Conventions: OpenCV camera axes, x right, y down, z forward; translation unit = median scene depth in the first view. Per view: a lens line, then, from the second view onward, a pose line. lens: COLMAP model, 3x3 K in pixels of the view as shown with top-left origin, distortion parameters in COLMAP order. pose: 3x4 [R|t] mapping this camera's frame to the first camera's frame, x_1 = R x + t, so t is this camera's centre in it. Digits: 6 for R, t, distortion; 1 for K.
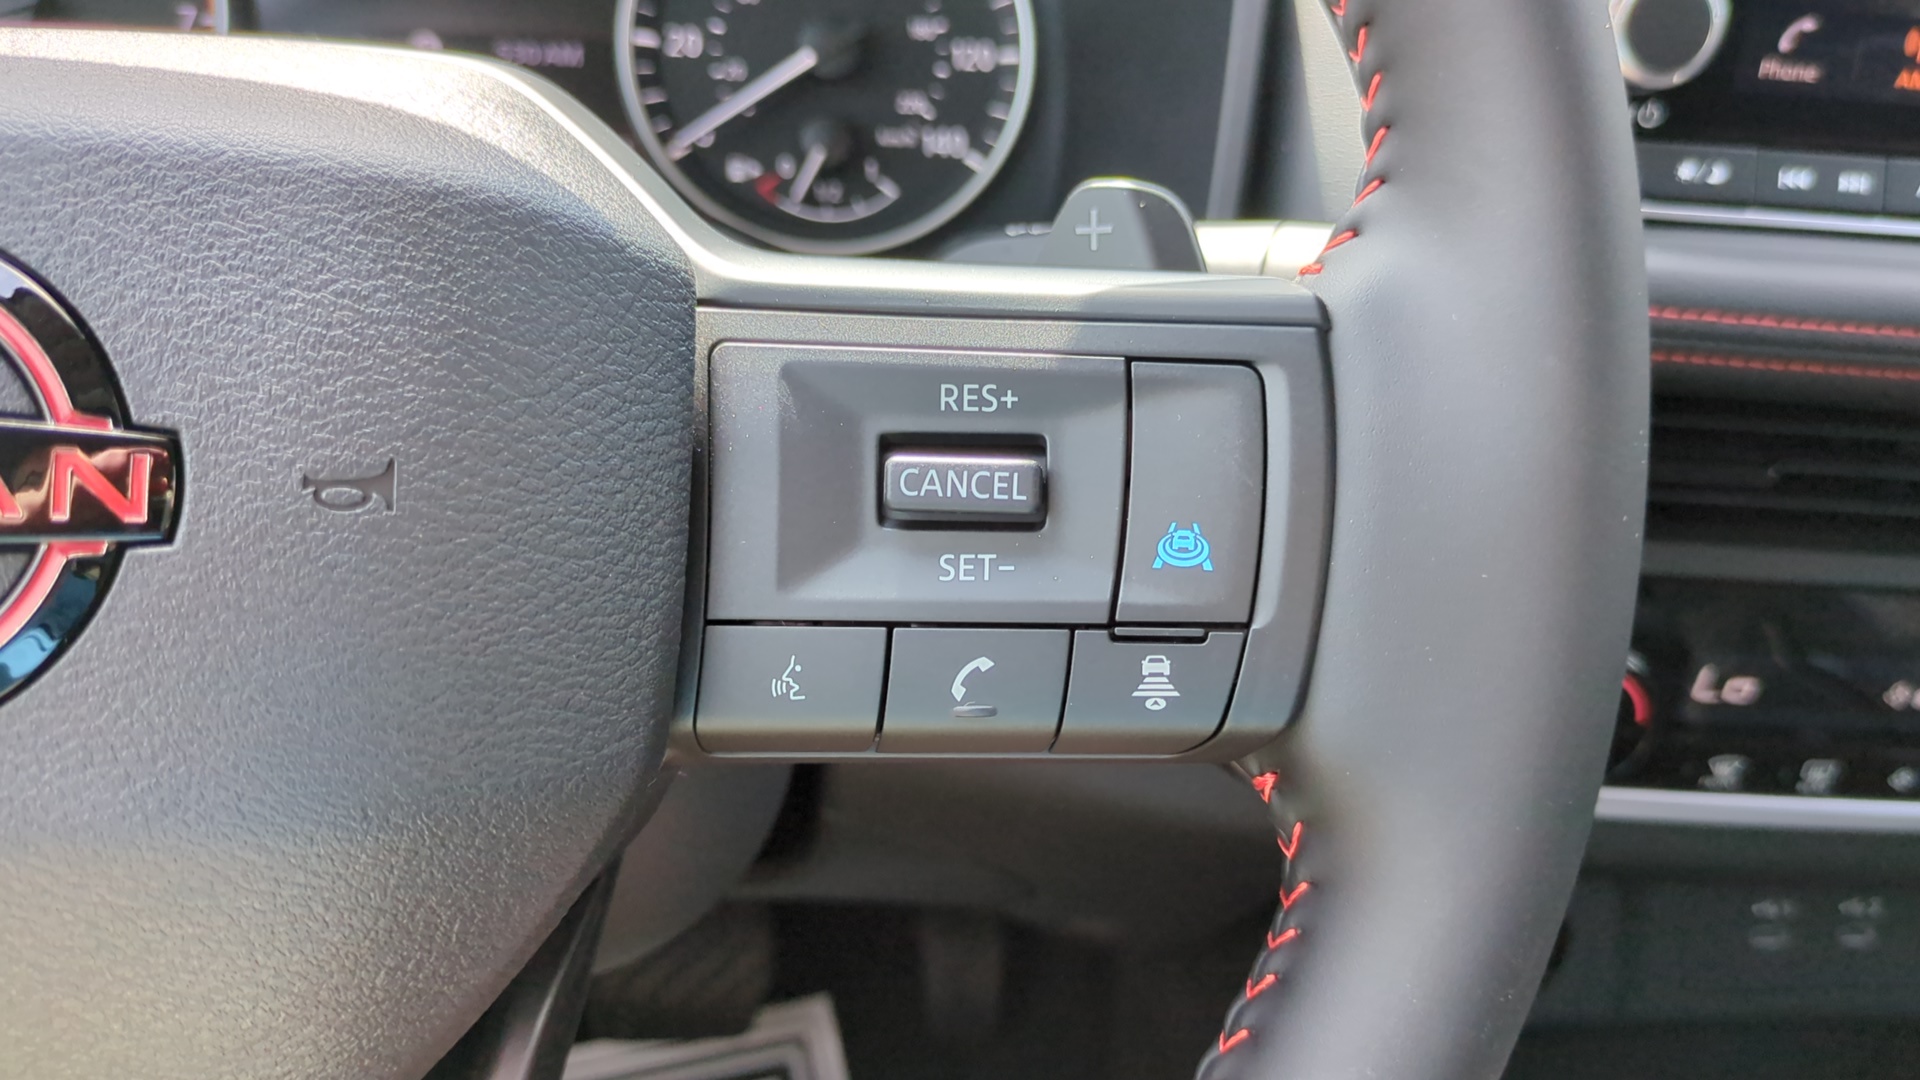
lens RADIAL K [[1647.4, 0, 964.0], [0, 1647.4, 504.8], [0, 0, 1]] dist [0.039143, -0.075223]
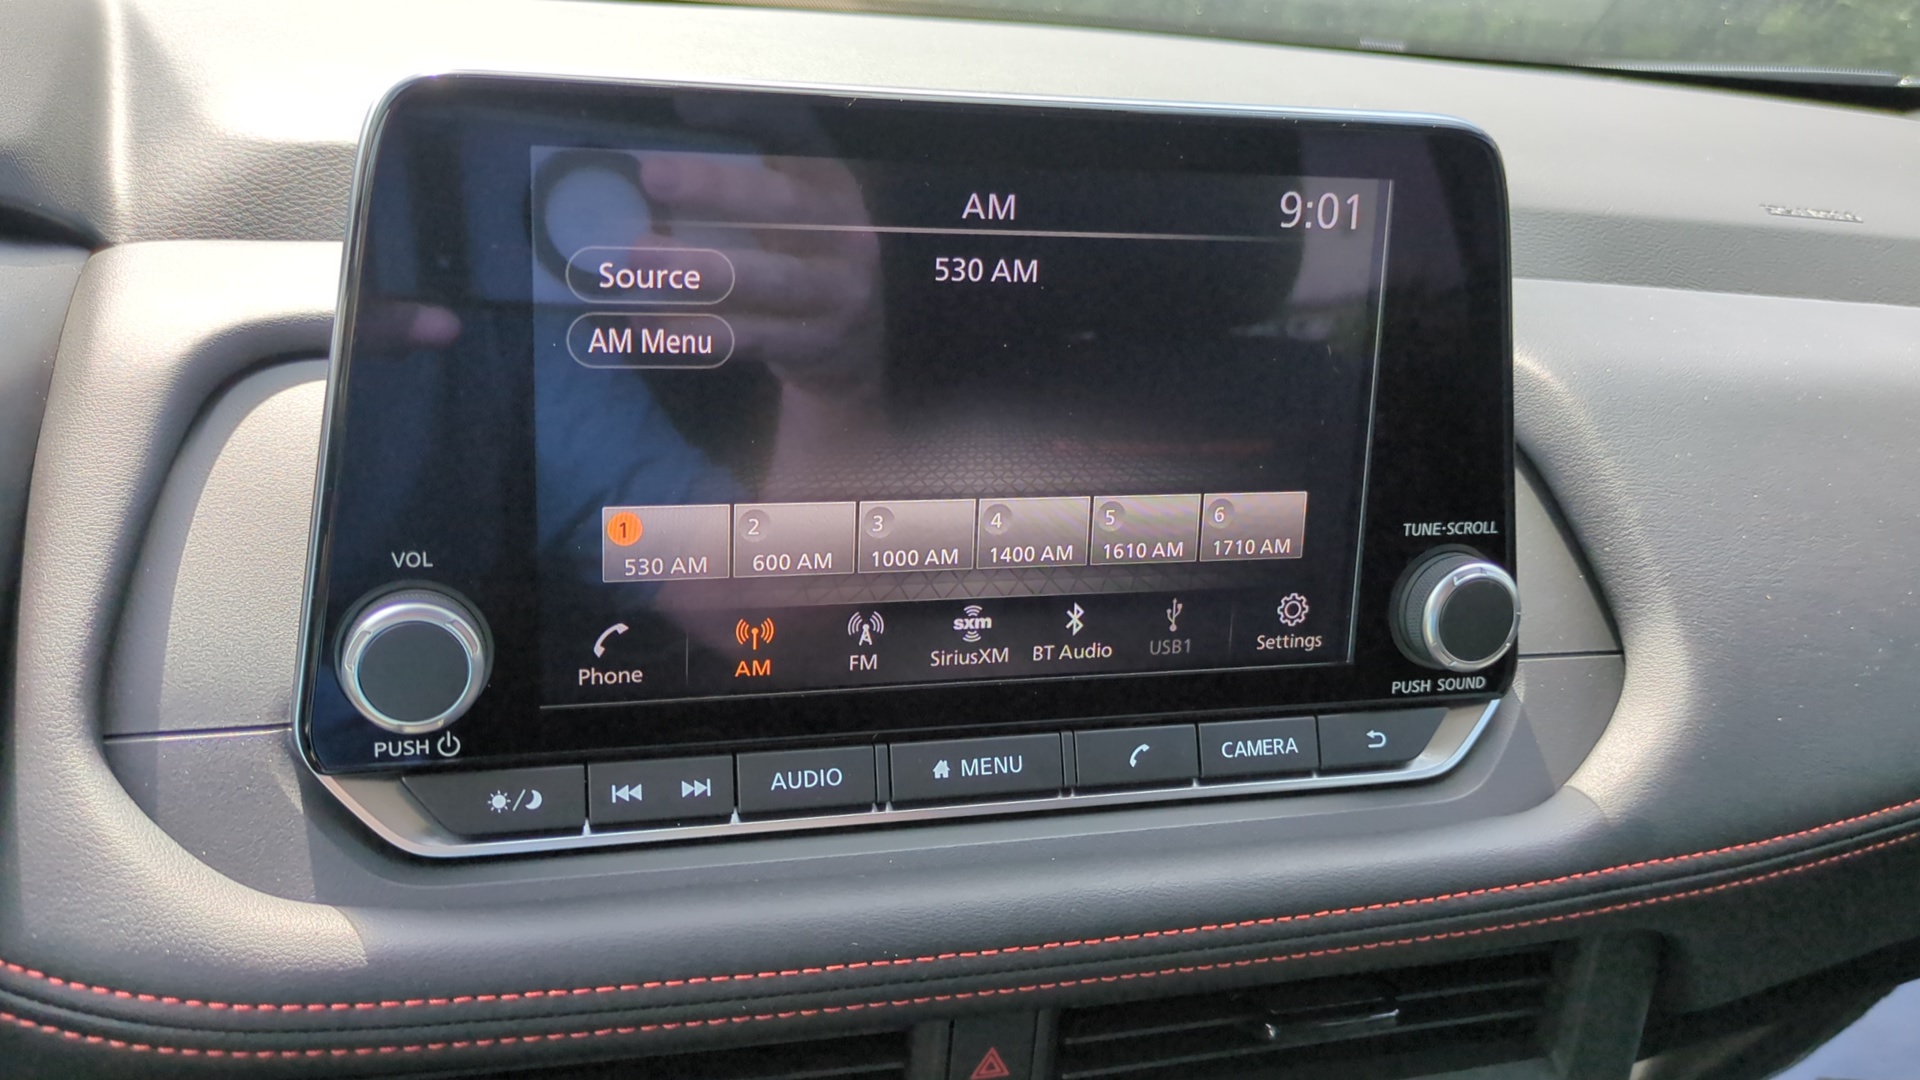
lens RADIAL K [[1647.4, 0, 950.2], [0, 1647.4, 509.6], [0, 0, 1]] dist [0.039143, -0.075223]
pose [[0.971240, -0.075811, 0.225713, 0.485059], [0.104511, 0.987494, -0.118035, -0.226890], [-0.213942, 0.138230, 0.967017, 0.056746]]
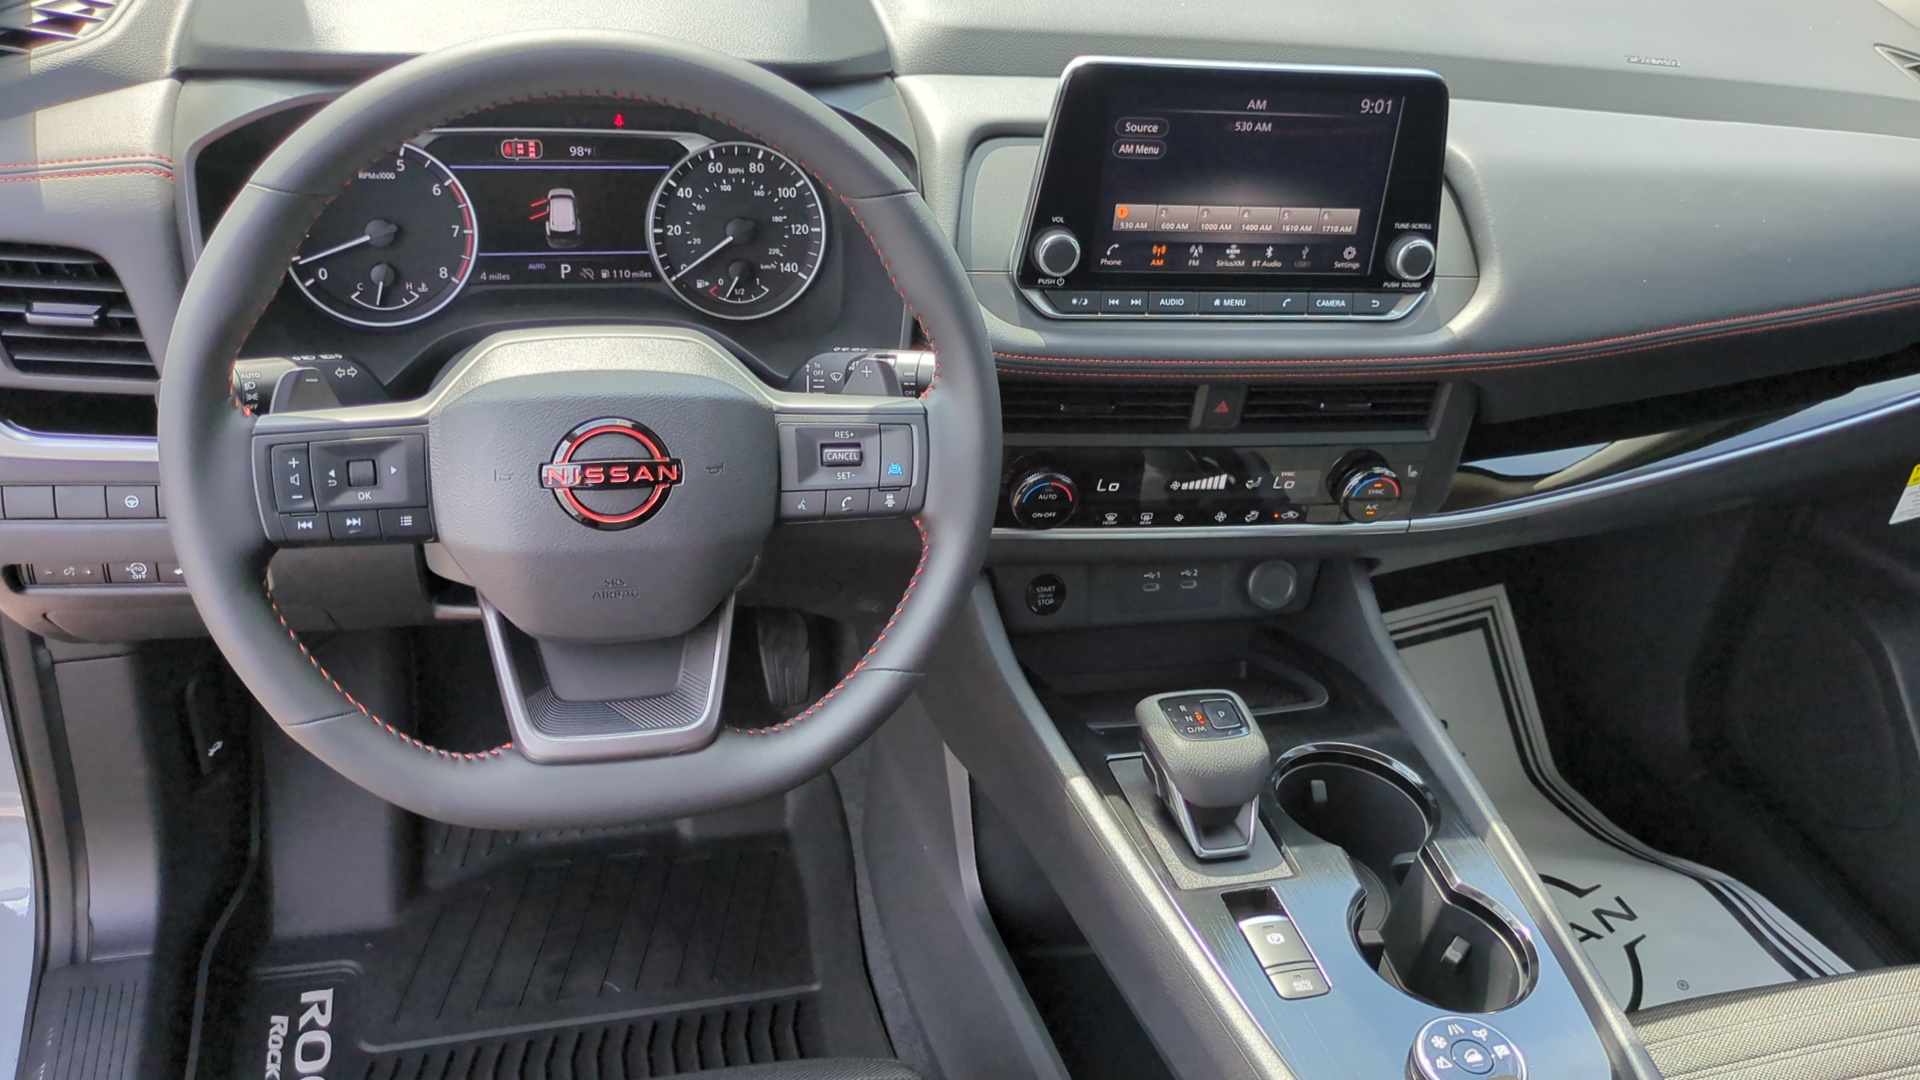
lens RADIAL K [[1647.4, 0, 955.8], [0, 1647.4, 531.2], [0, 0, 1]] dist [0.039143, -0.075223]
pose [[0.986970, -0.057849, 0.150143, -0.189102], [0.037204, 0.989895, 0.136837, -0.205821], [-0.156542, -0.129468, 0.979149, -1.691631]]
